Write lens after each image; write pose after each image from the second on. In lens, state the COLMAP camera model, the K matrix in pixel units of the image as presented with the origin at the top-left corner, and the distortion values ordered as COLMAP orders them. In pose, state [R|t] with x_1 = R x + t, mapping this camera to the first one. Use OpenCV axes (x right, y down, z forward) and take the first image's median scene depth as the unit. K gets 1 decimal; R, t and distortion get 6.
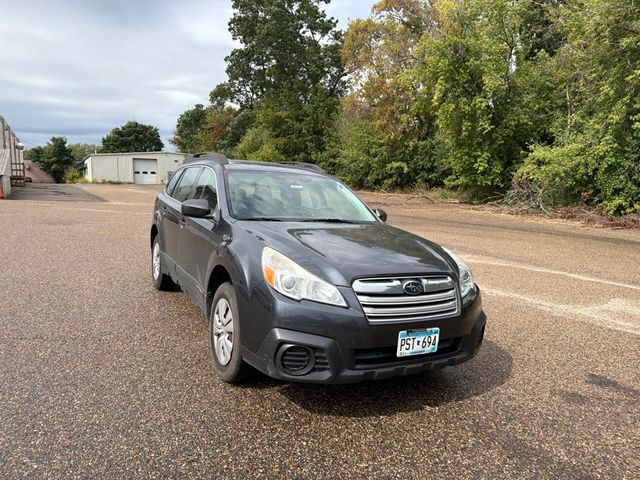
lens RADIAL K [[445.9, 0, 321.6], [0, 445.9, 242.7], [0, 0, 1]] dist [0.063610, -0.085051]
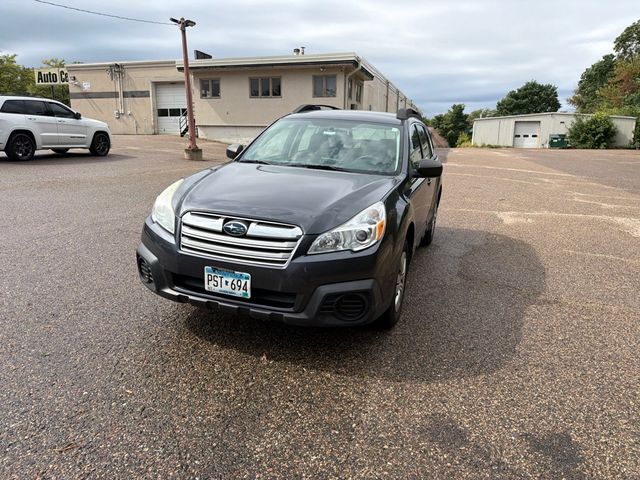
lens RADIAL K [[447.4, 0, 323.3], [0, 447.4, 242.9], [0, 0, 1]] dist [0.053392, -0.067623]
pose [[0.676913, 0.156796, -0.719169, 0.114440], [-0.102225, 0.987605, 0.119104, -0.000478], [0.728930, -0.007106, 0.684551, 0.051430]]
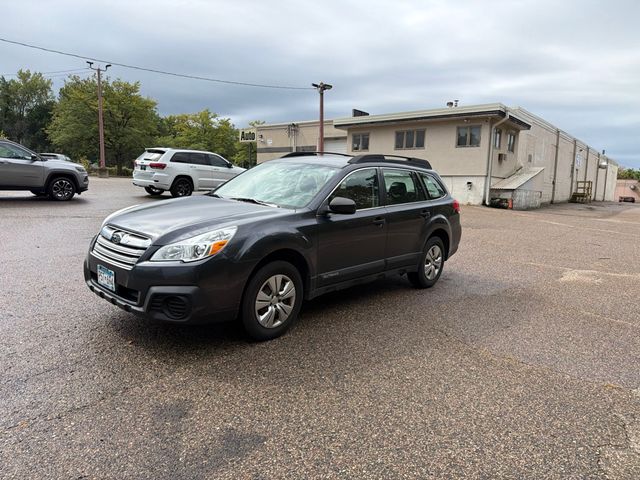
lens RADIAL K [[445.6, 0, 322.7], [0, 445.6, 240.8], [0, 0, 1]] dist [0.066237, -0.087105]
pose [[0.343062, 0.109244, -0.932939, 0.178431], [-0.157200, 0.985883, 0.057638, -0.006508], [0.926065, 0.126884, 0.355392, 0.119339]]
